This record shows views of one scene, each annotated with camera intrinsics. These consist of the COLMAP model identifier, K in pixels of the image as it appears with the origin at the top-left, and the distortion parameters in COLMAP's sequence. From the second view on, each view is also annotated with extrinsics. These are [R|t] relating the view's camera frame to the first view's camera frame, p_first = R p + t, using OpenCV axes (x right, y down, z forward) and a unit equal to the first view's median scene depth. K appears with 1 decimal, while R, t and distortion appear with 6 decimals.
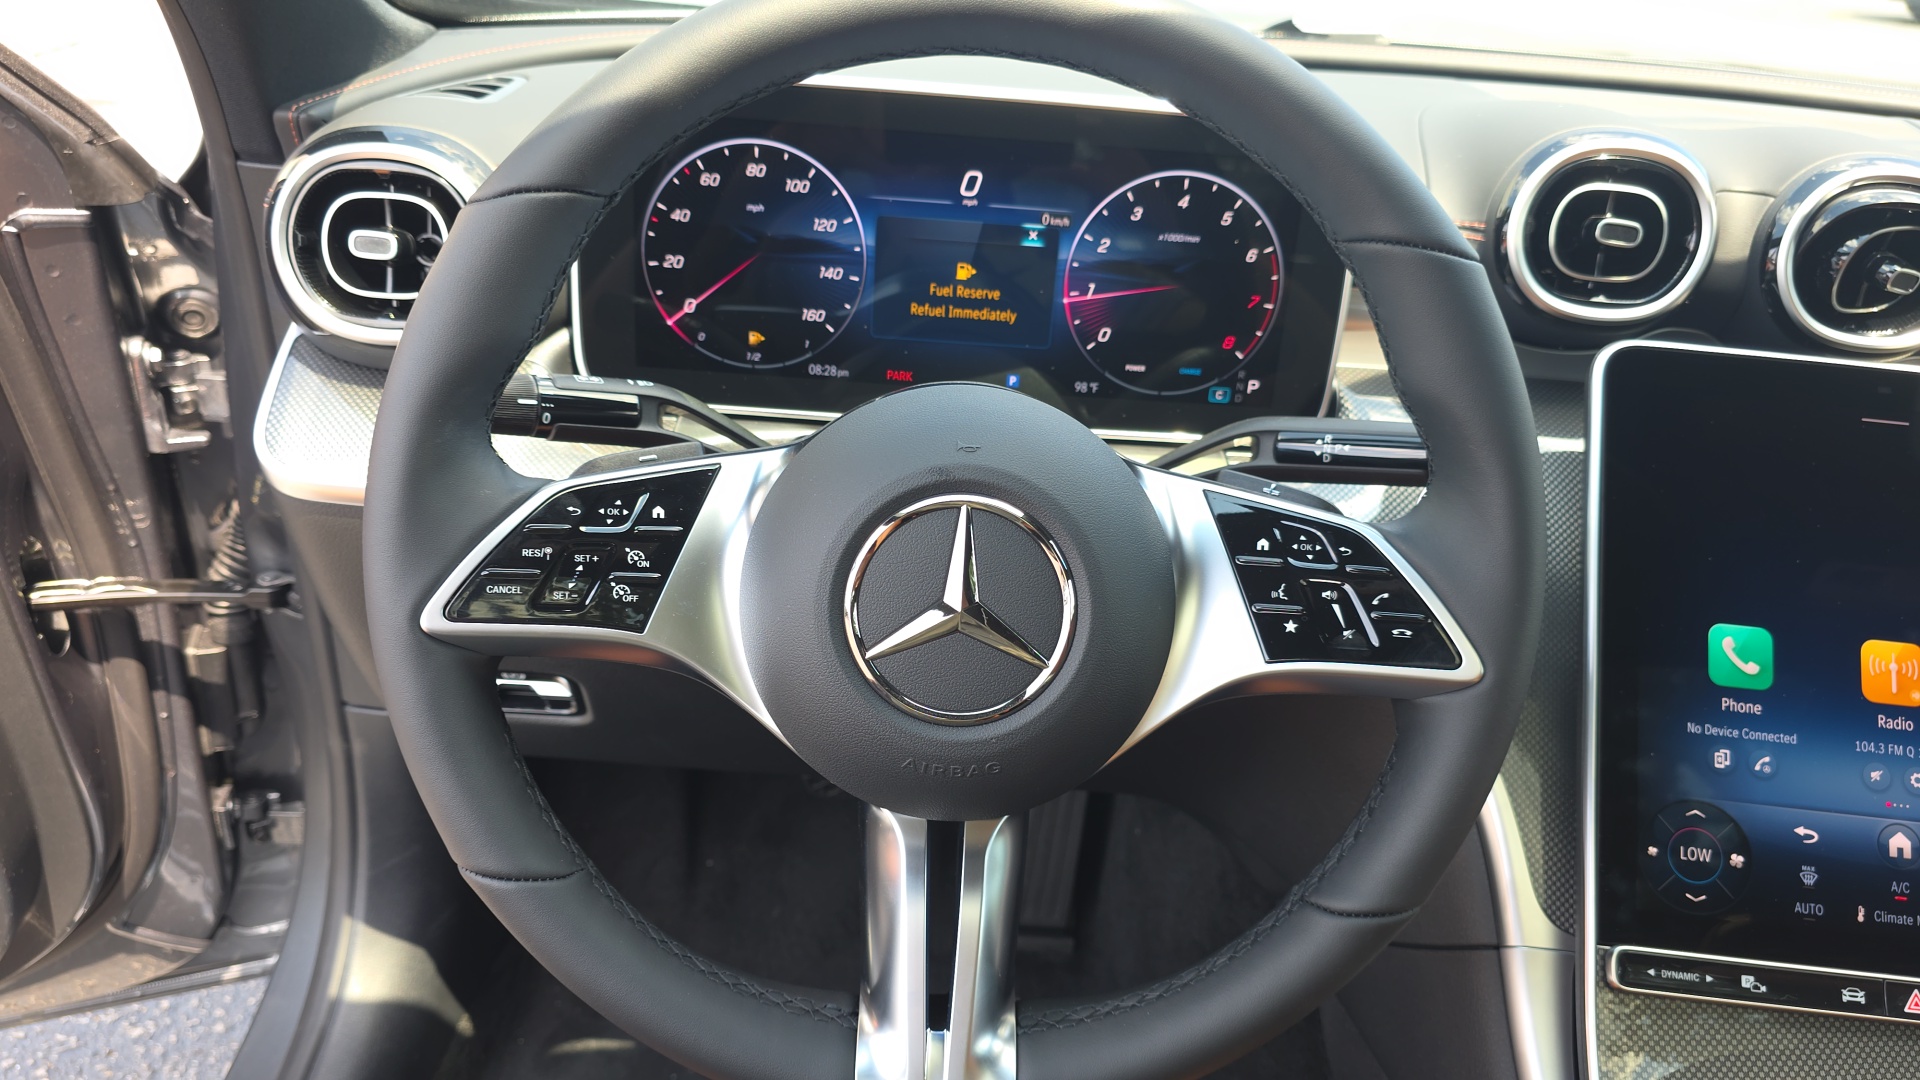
lens RADIAL K [[1325.7, 0, 980.4], [0, 1325.7, 559.8], [0, 0, 1]] dist [0.082388, -0.136752]
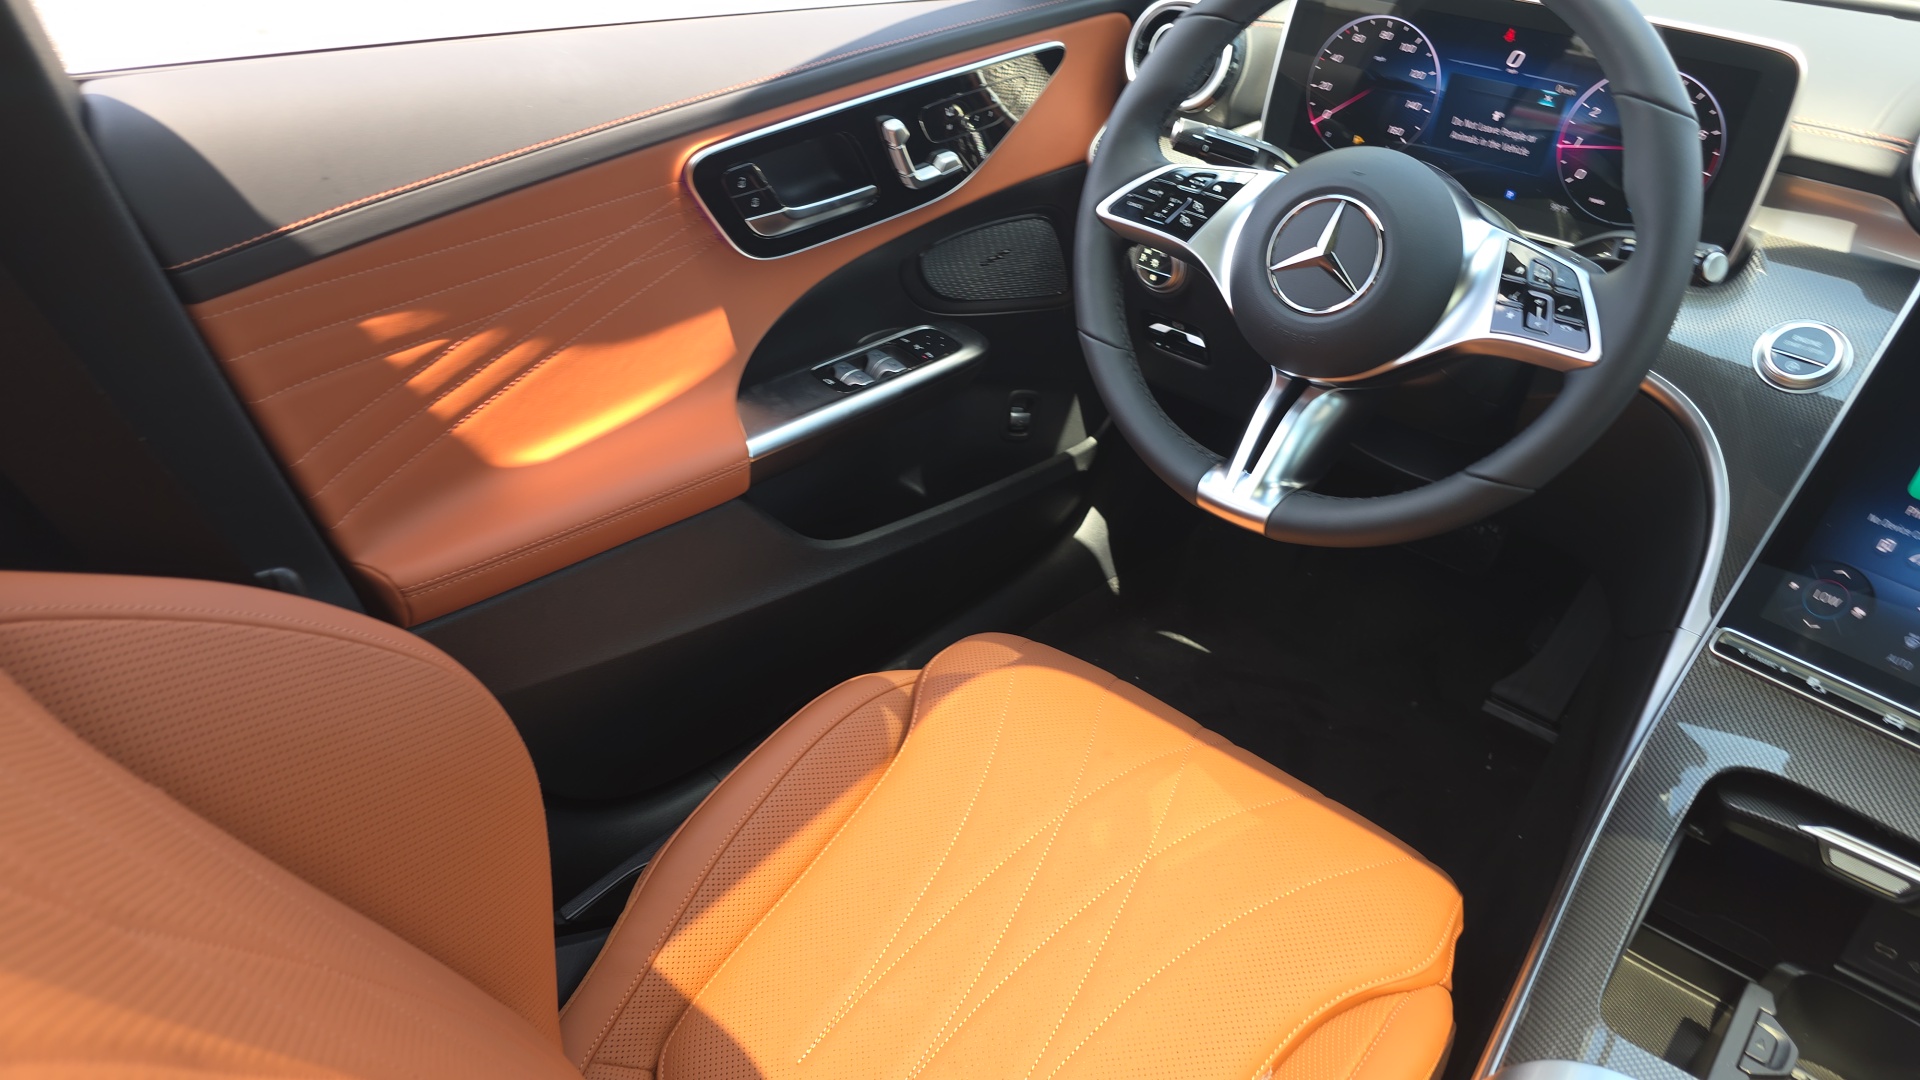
lens RADIAL K [[1309.0, 0, 960.0], [0, 1309.0, 540.0], [0, 0, 1]] dist [0.057915, -0.068423]
pose [[0.749778, 0.329607, -0.573752, 0.573112], [-0.303302, 0.941842, 0.144712, 0.216329], [0.588082, 0.065518, 0.806143, -0.579211]]
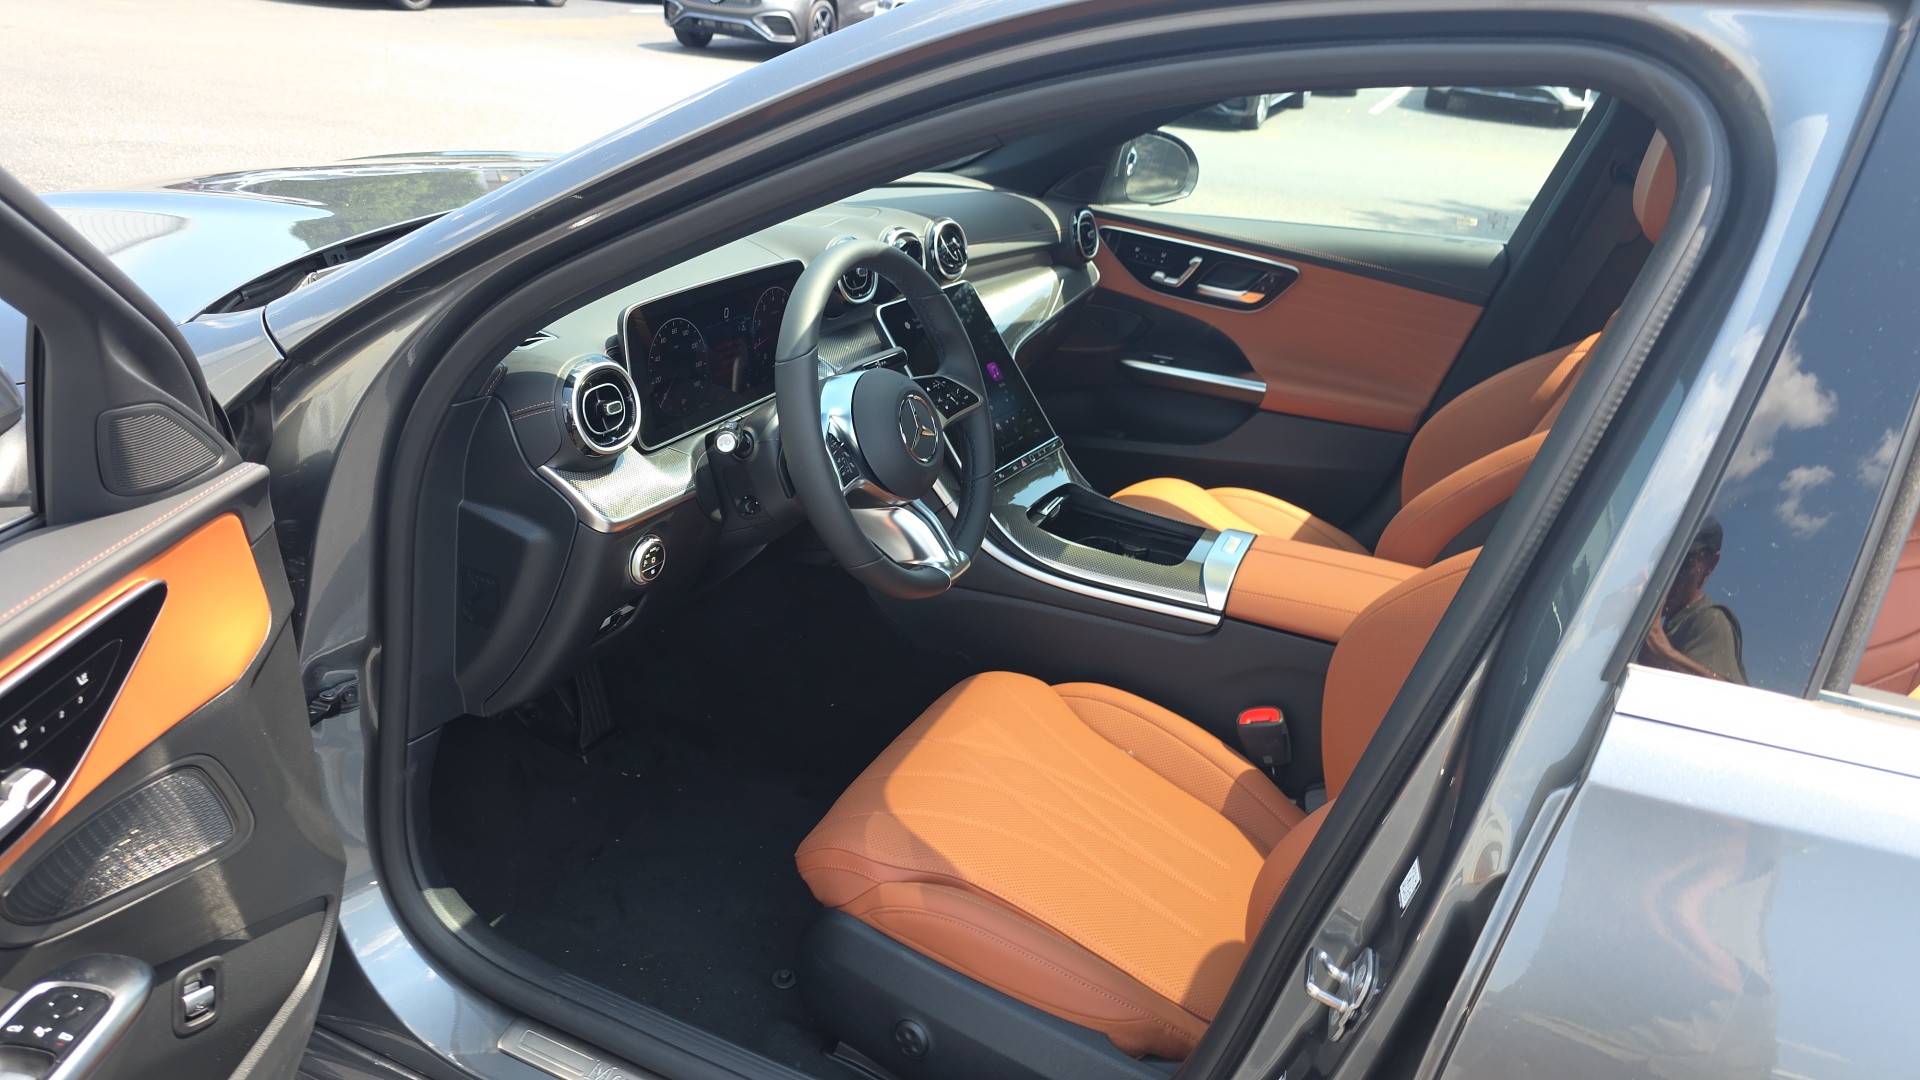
lens RADIAL K [[1231.5, 0, 960.0], [0, 1231.5, 540.0], [0, 0, 1]] dist [-0.008833, 0.000202]
pose [[0.431747, -0.403432, 0.806745, -1.808115], [0.377448, 0.893134, 0.244633, -0.299936], [-0.819224, 0.198885, 0.537882, -0.482483]]
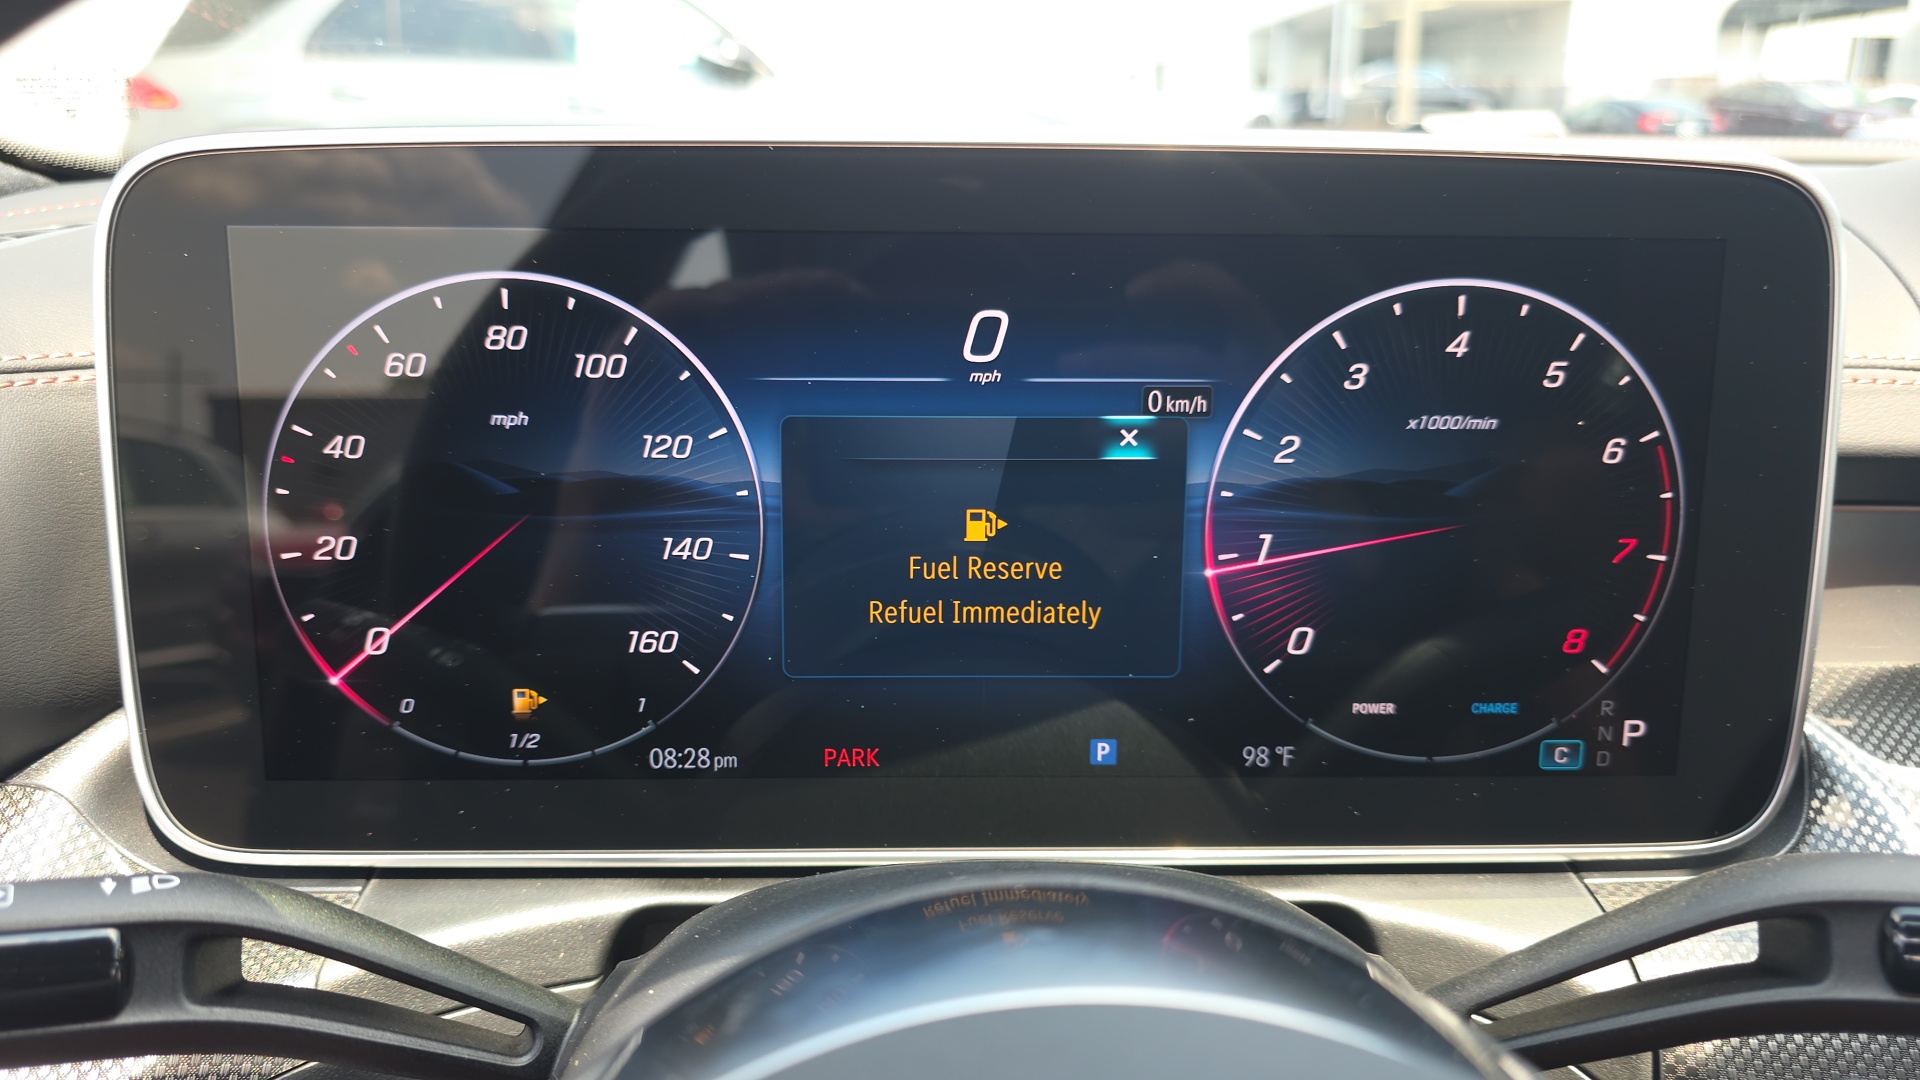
lens RADIAL K [[1280.4, 0, 960.0], [0, 1280.4, 540.0], [0, 0, 1]] dist [0.048164, -0.061736]
pose [[0.997838, -0.065283, -0.007519, -0.016737], [0.062525, 0.978391, -0.197084, -0.128860], [0.020223, 0.196188, 0.980358, 0.585258]]
